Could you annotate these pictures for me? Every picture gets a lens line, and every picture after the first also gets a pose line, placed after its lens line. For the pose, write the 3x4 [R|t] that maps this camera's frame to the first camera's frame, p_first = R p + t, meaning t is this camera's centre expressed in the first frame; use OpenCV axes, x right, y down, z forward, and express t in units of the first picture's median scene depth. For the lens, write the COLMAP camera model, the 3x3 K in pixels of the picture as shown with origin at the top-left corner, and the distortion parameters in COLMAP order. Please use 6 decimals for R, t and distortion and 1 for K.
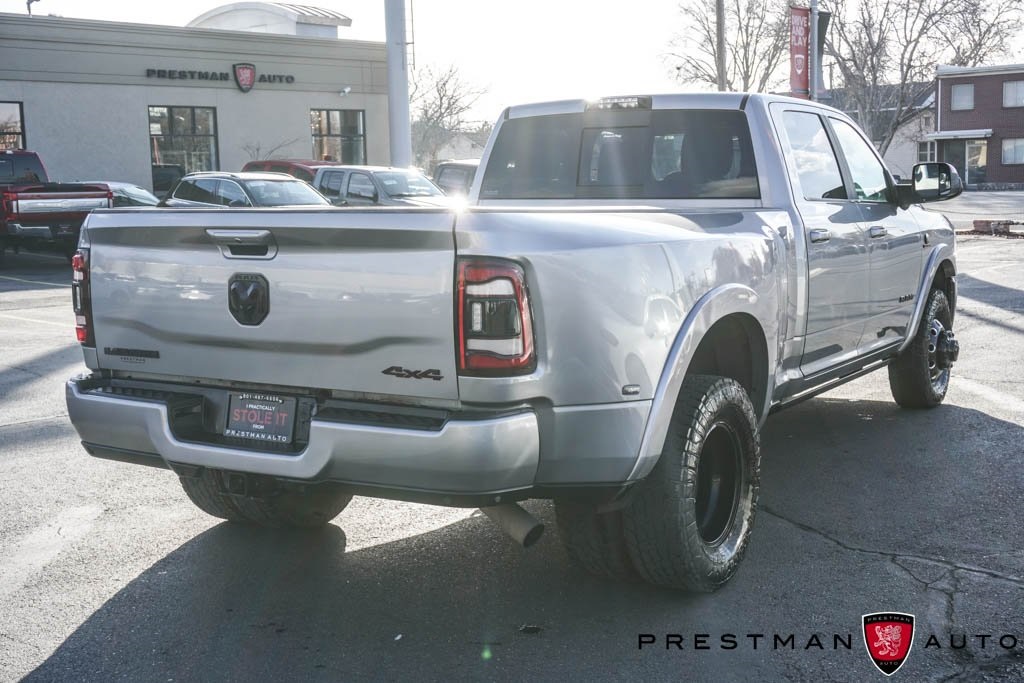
lens RADIAL K [[1329.7, 0, 512.0], [0, 1329.7, 345.8], [0, 0, 1]] dist [0.012735, 0.000000]
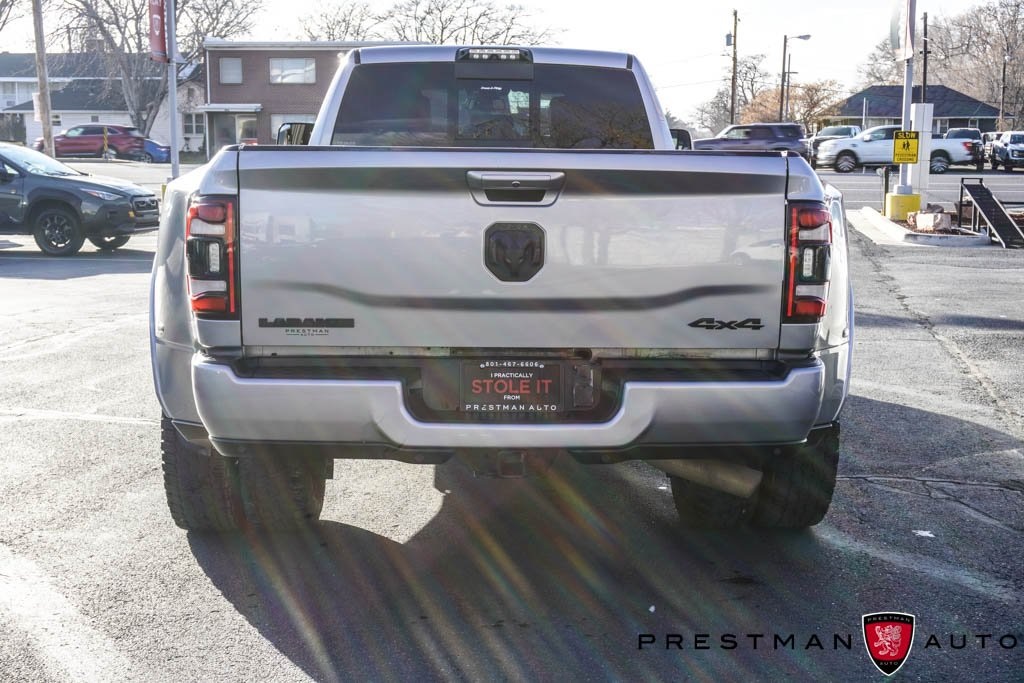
lens RADIAL K [[1366.6, 0, 511.9], [0, 1366.6, 338.6], [0, 0, 1]] dist [0.024604, 0.000000]
pose [[0.826243, -0.050355, 0.561059, -0.690823], [0.044703, 0.998717, 0.023803, 0.000713], [-0.561538, 0.005414, 0.827434, 0.251762]]
